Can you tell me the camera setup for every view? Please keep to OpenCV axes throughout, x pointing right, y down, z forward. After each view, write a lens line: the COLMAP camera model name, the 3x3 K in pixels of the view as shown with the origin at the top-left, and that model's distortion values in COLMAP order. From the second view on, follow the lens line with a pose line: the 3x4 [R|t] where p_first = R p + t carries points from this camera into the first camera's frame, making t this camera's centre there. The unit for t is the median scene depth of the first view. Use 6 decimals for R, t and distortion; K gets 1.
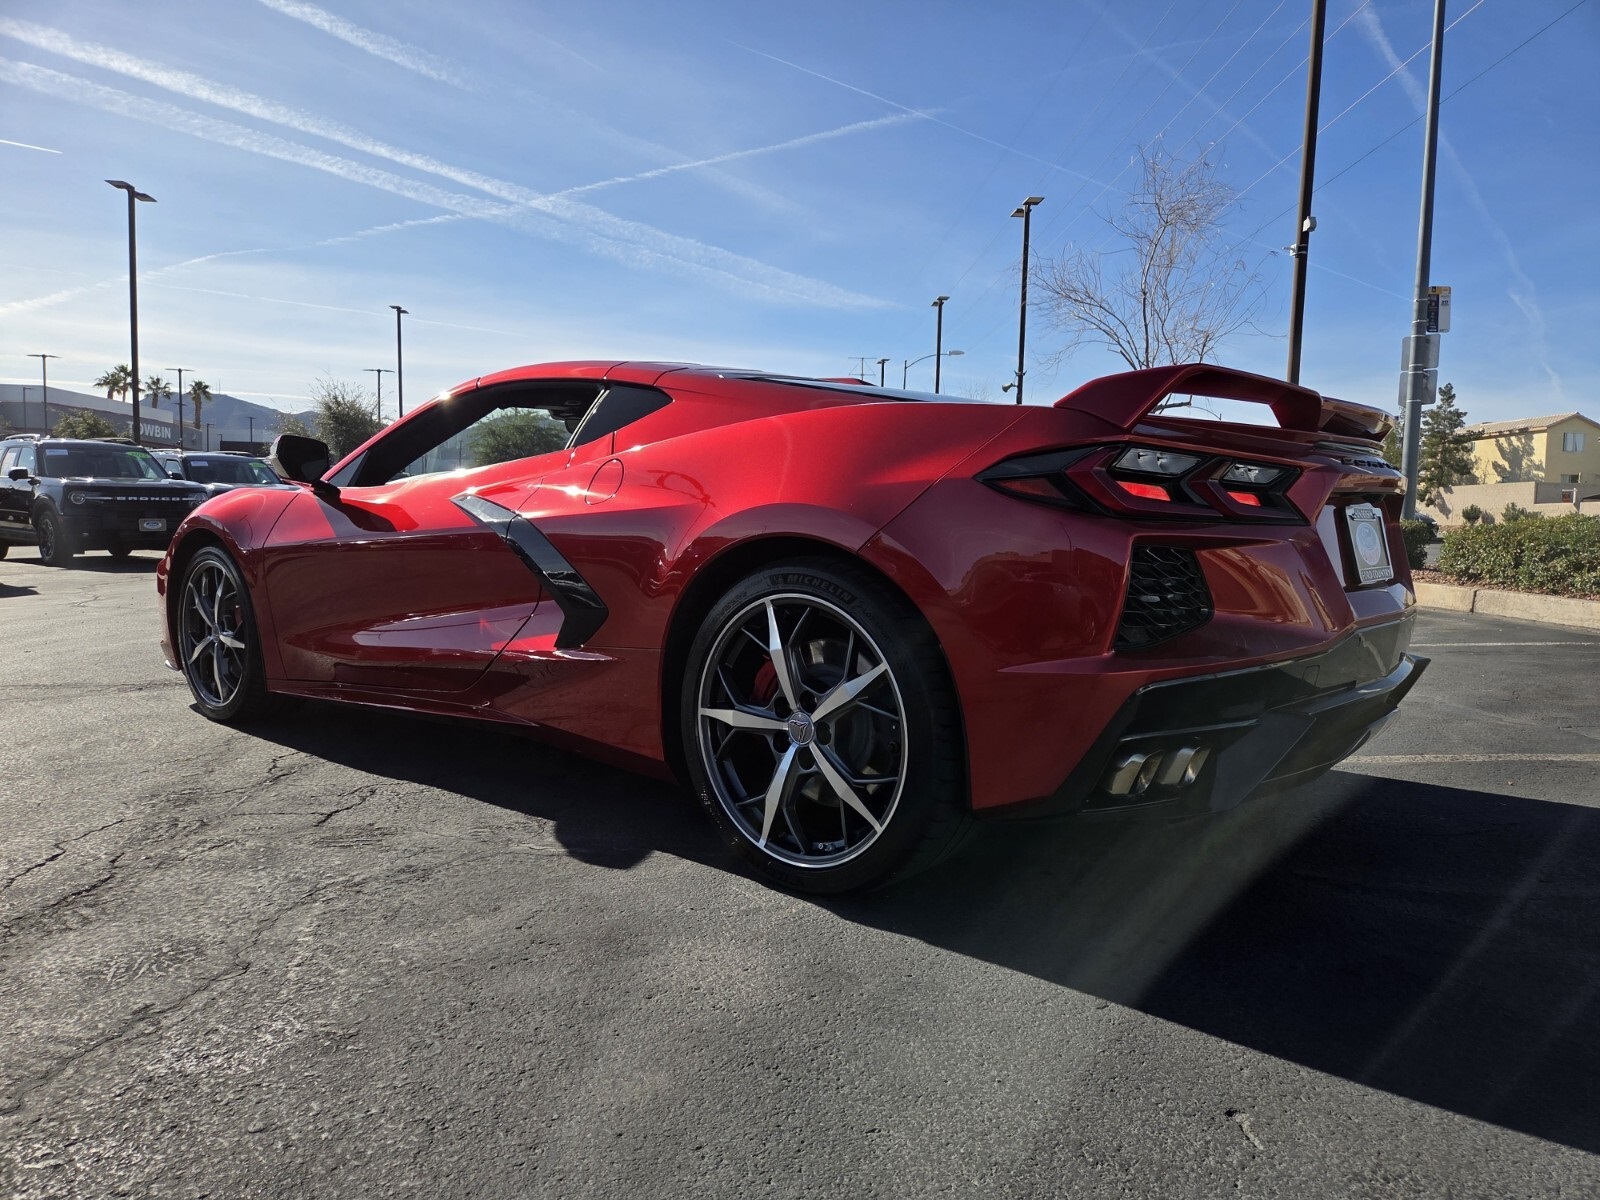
lens RADIAL K [[1073.4, 0, 800.0], [0, 1073.4, 600.0], [0, 0, 1]] dist [0.066522, -0.067857]
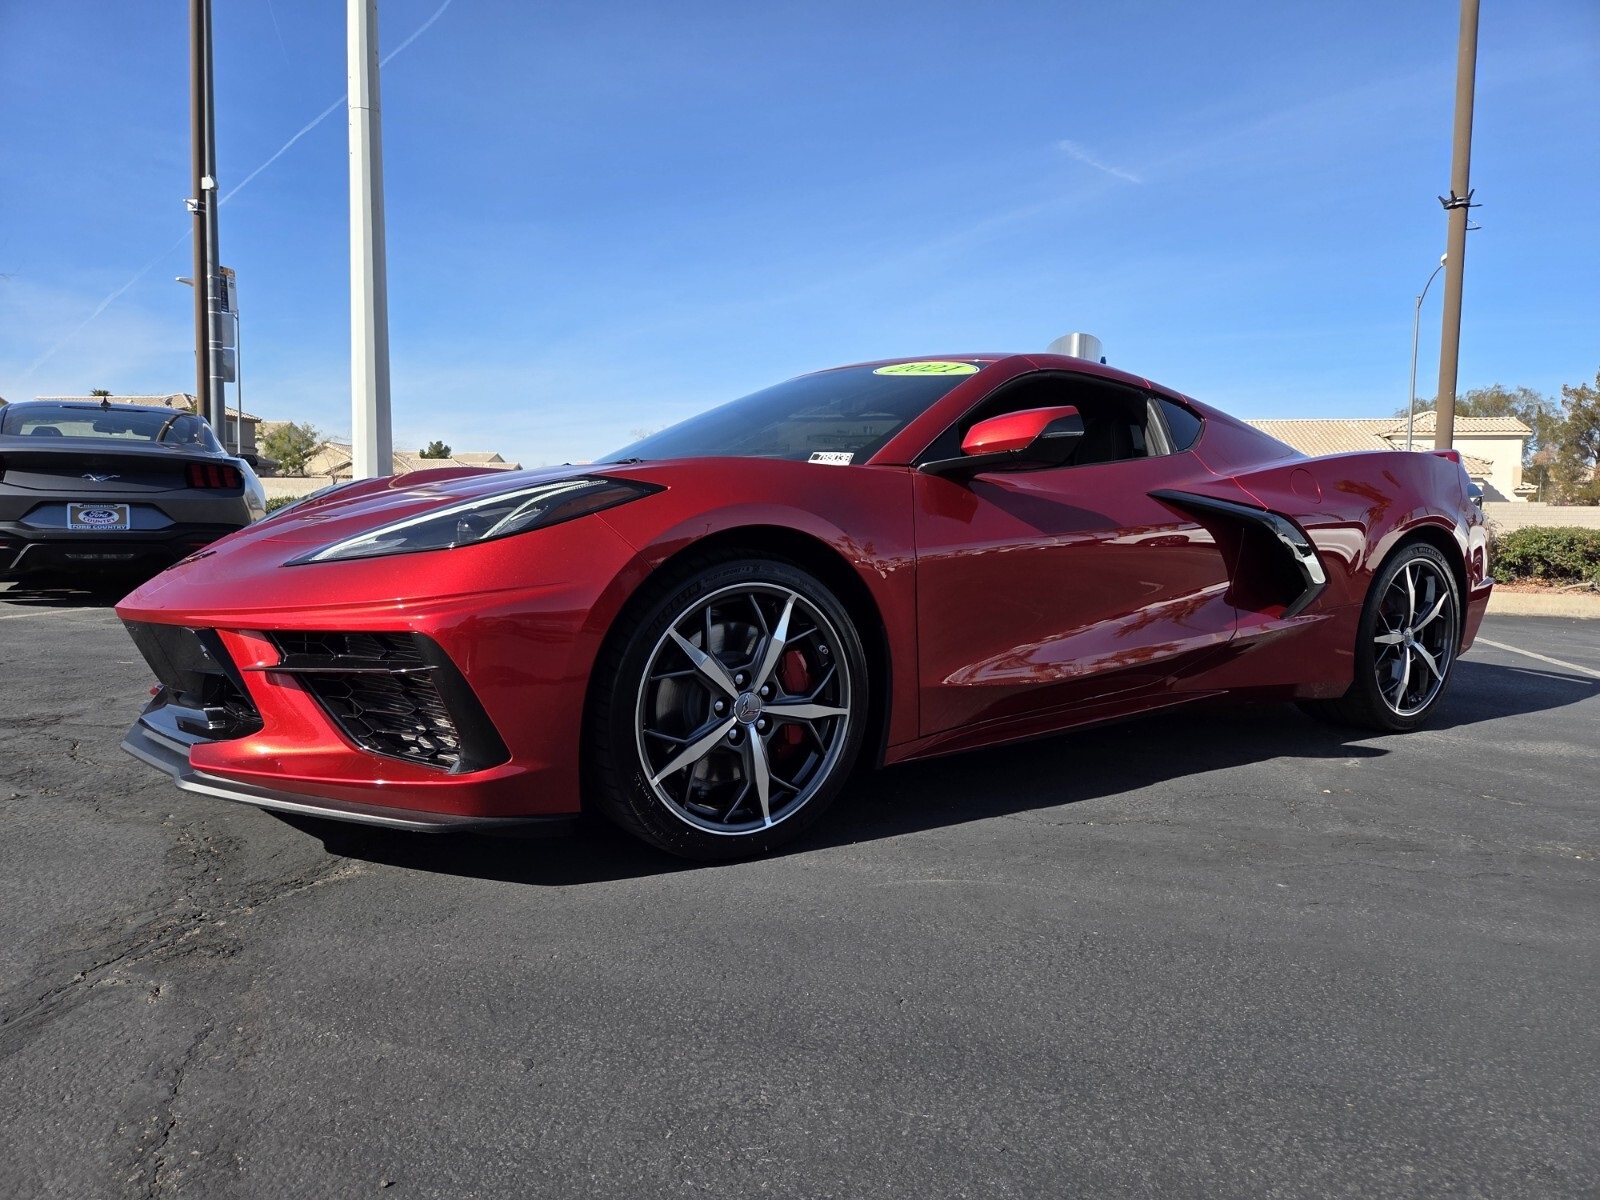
lens RADIAL K [[1069.3, 0, 812.6], [0, 1069.3, 596.4], [0, 0, 1]] dist [0.073465, -0.064667]
pose [[0.248399, -0.077059, 0.965588, -0.287380], [0.054519, 0.996363, 0.065490, -0.016836], [-0.967122, 0.036375, 0.251696, 0.221665]]
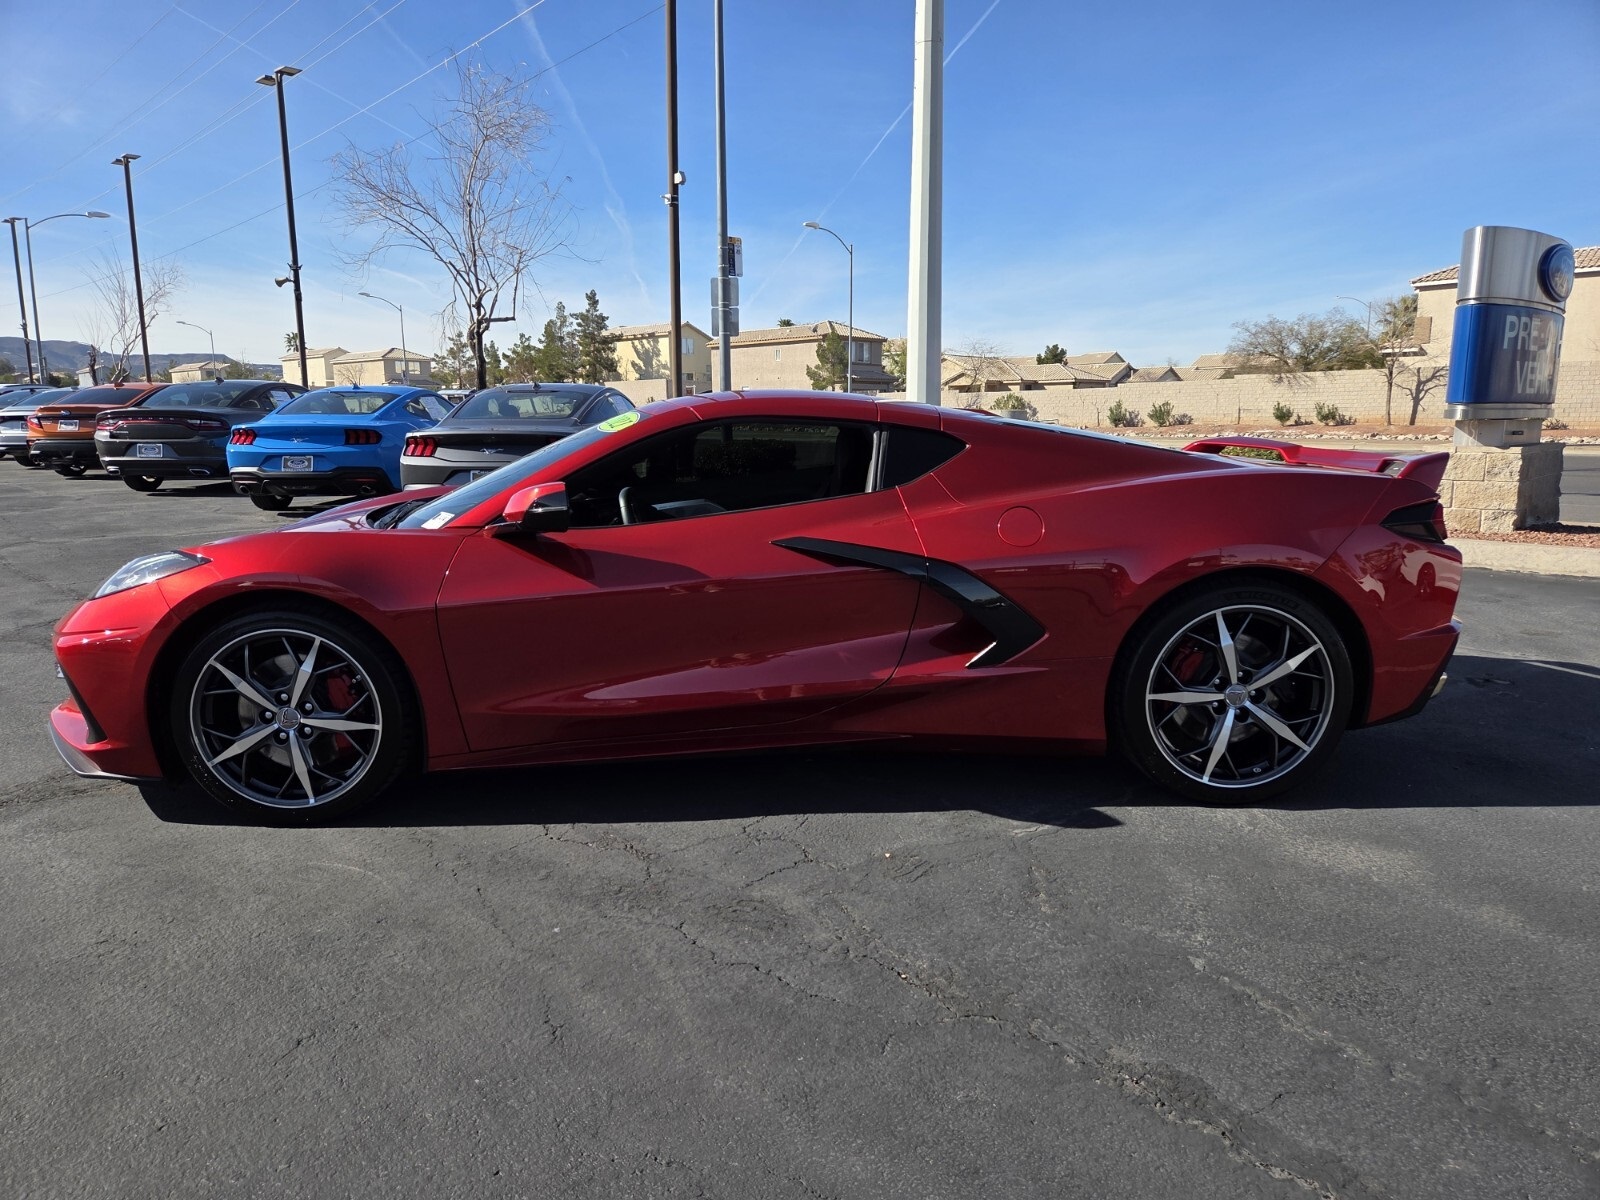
lens RADIAL K [[1073.4, 0, 800.0], [0, 1073.4, 600.0], [0, 0, 1]] dist [0.066522, -0.067857]
pose [[0.735881, -0.131754, 0.664168, -0.208332], [0.063972, 0.990027, 0.125516, -0.034639], [-0.674082, -0.049877, 0.736971, 0.047936]]
